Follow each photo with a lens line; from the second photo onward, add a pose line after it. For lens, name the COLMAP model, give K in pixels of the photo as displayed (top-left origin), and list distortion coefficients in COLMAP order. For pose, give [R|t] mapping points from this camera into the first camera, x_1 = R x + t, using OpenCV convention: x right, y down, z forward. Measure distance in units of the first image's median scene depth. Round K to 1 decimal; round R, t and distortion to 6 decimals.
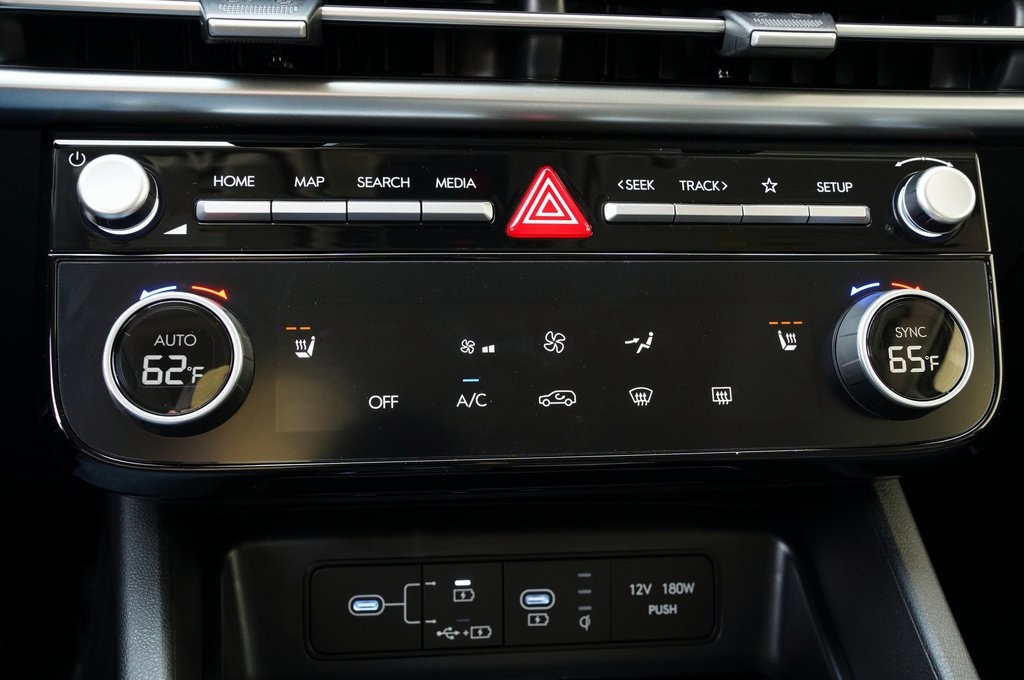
lens RADIAL K [[1020.2, 0, 506.9], [0, 1020.2, 338.1], [0, 0, 1]] dist [-0.012952, 0.007861]
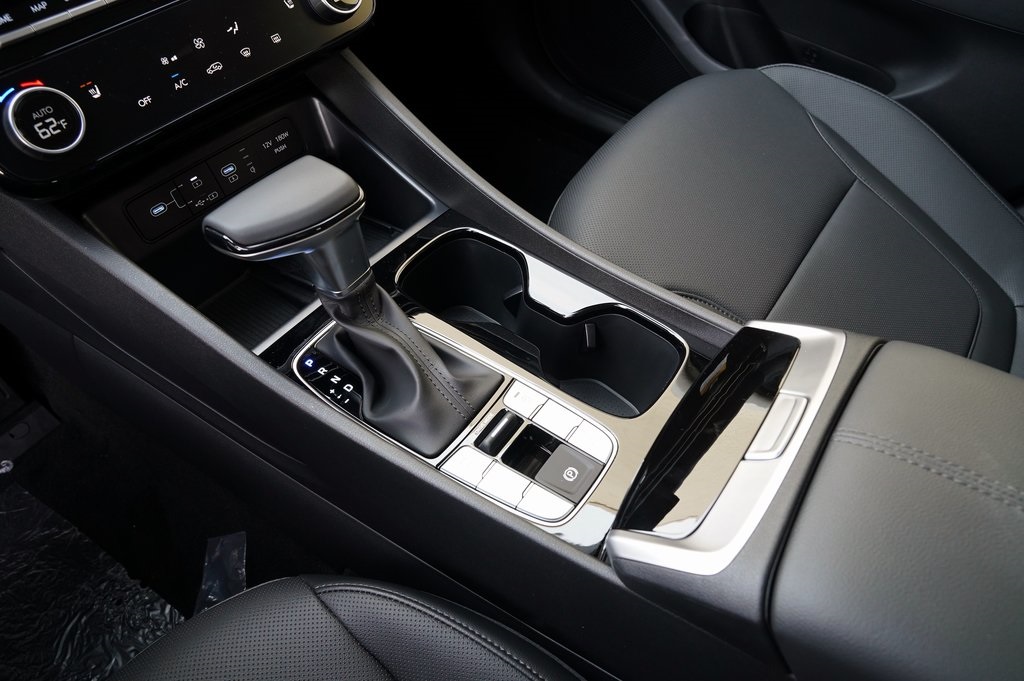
lens RADIAL K [[713.6, 0, 506.5], [0, 713.6, 342.7], [0, 0, 1]] dist [-0.132131, 0.097216]
pose [[0.733170, -0.546861, 0.404234, -0.403124], [0.286502, 0.787484, 0.545697, -0.102769], [-0.616749, -0.284275, 0.734036, -0.632987]]
